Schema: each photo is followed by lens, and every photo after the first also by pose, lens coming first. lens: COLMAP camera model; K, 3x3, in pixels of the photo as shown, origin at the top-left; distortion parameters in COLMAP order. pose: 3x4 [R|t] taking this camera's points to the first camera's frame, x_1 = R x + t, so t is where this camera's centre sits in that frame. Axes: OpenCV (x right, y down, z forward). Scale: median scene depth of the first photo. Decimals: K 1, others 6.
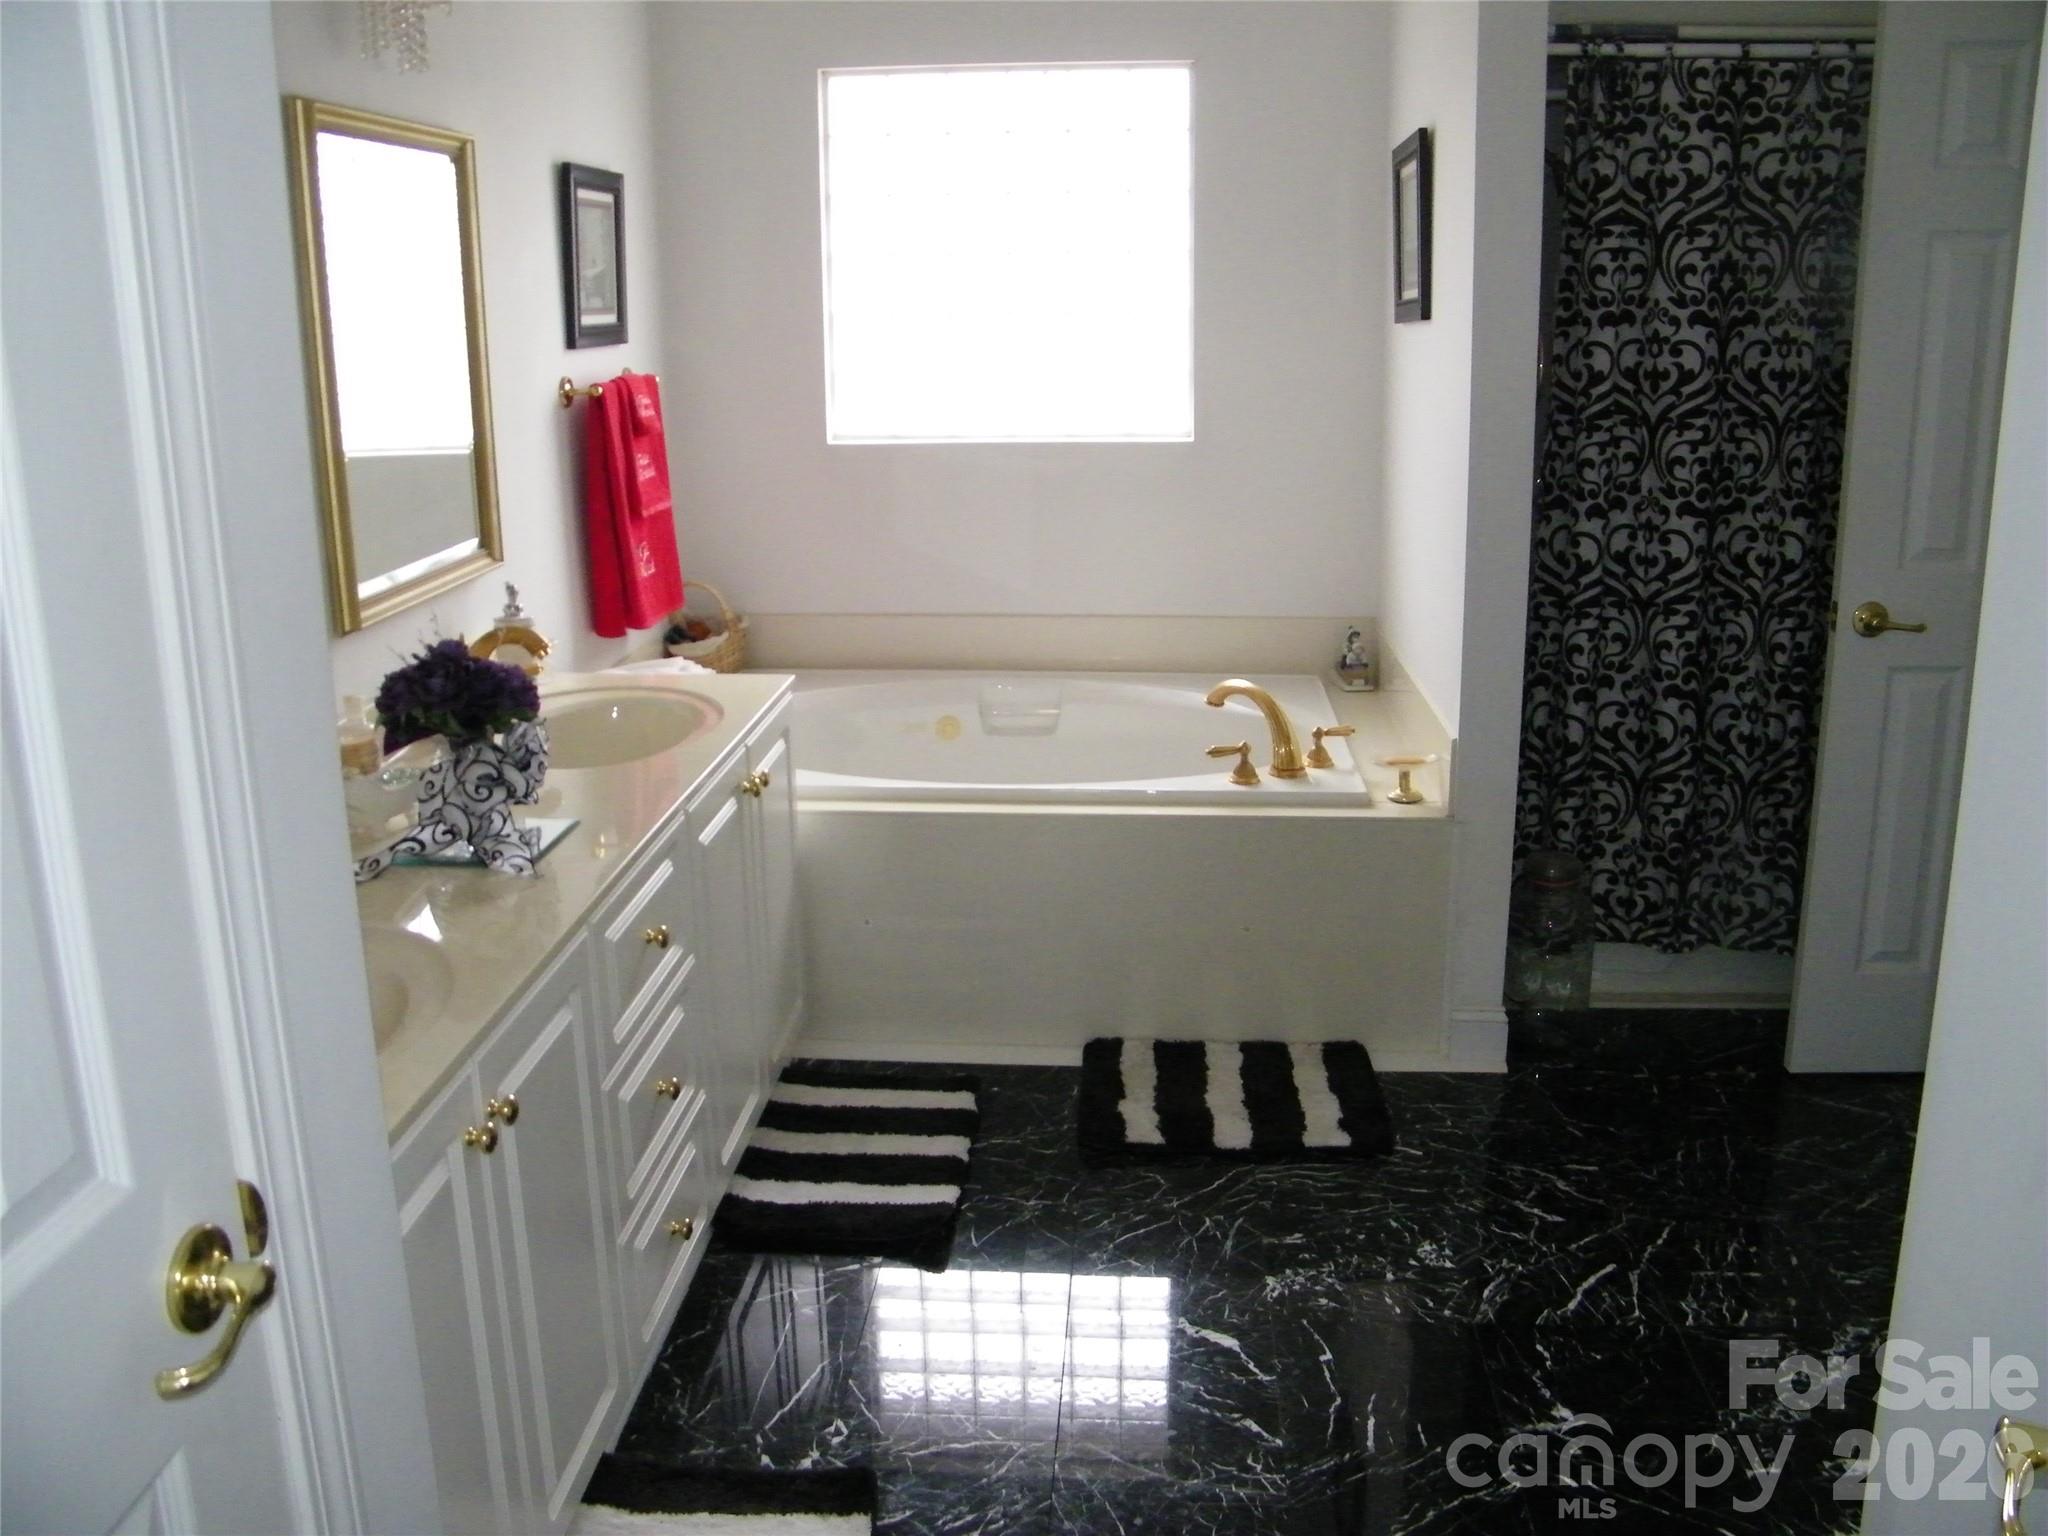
lens RADIAL K [[1747.8, 0, 1036.9], [0, 1747.8, 720.9], [0, 0, 1]] dist [-0.196105, 0.159509]
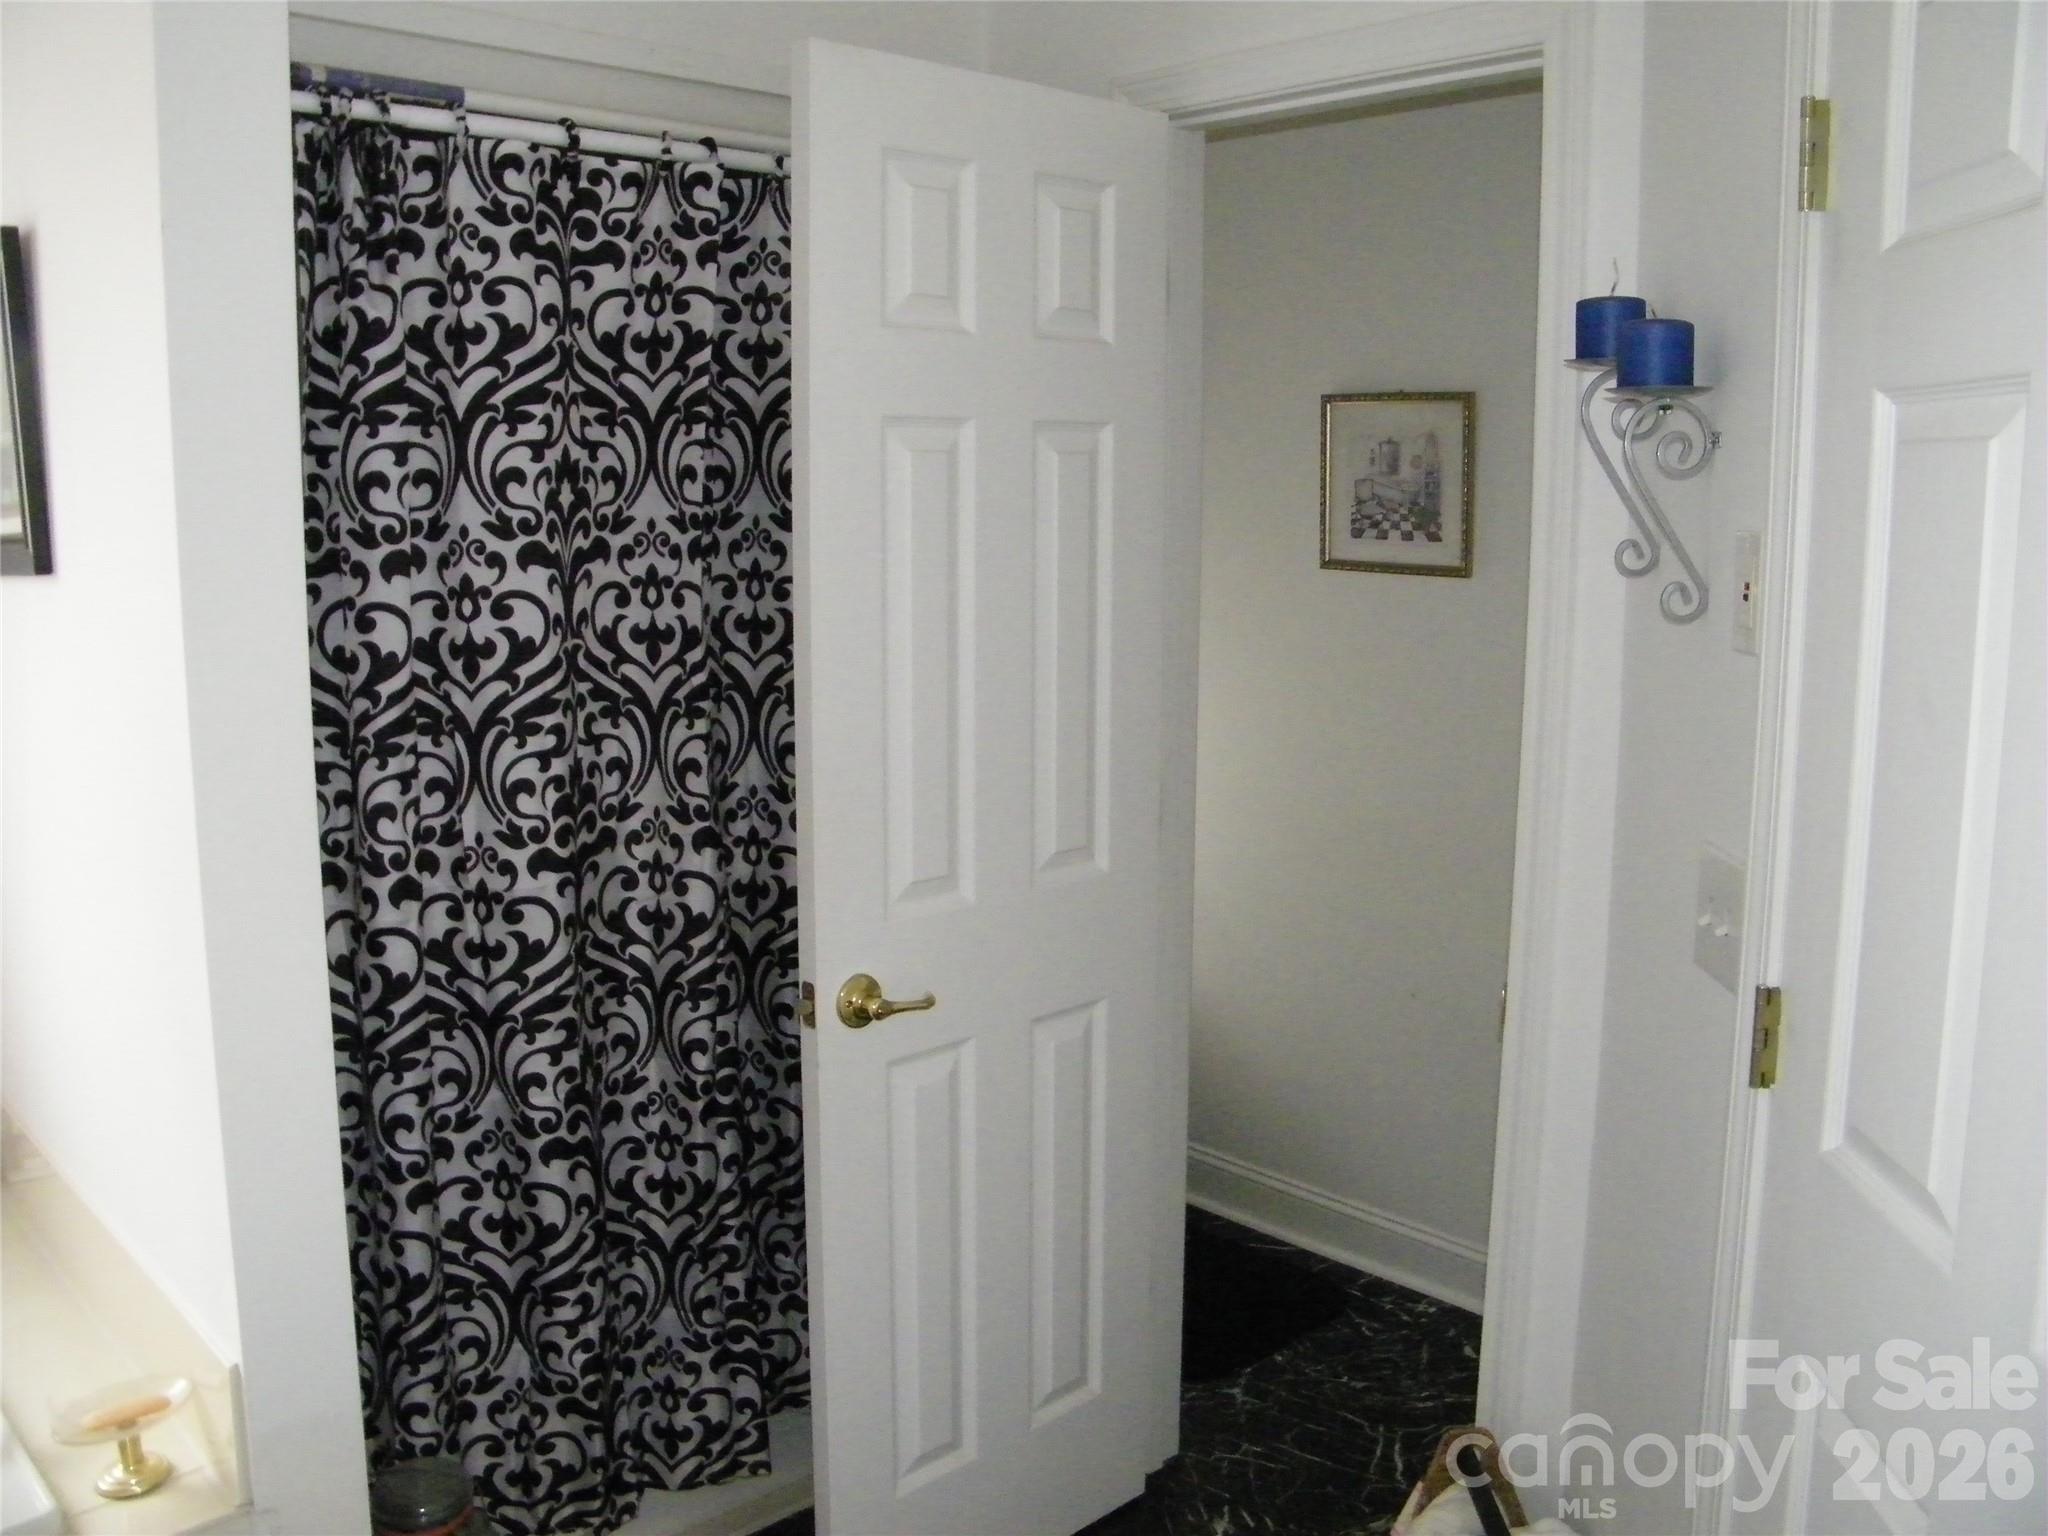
lens RADIAL K [[1747.8, 0, 1036.9], [0, 1747.8, 720.9], [0, 0, 1]] dist [-0.196105, 0.159509]
pose [[0.684581, -0.082218, 0.724285, 0.058153], [0.160358, 0.986264, -0.039610, -0.122914], [-0.711080, 0.143261, 0.688362, 0.441314]]
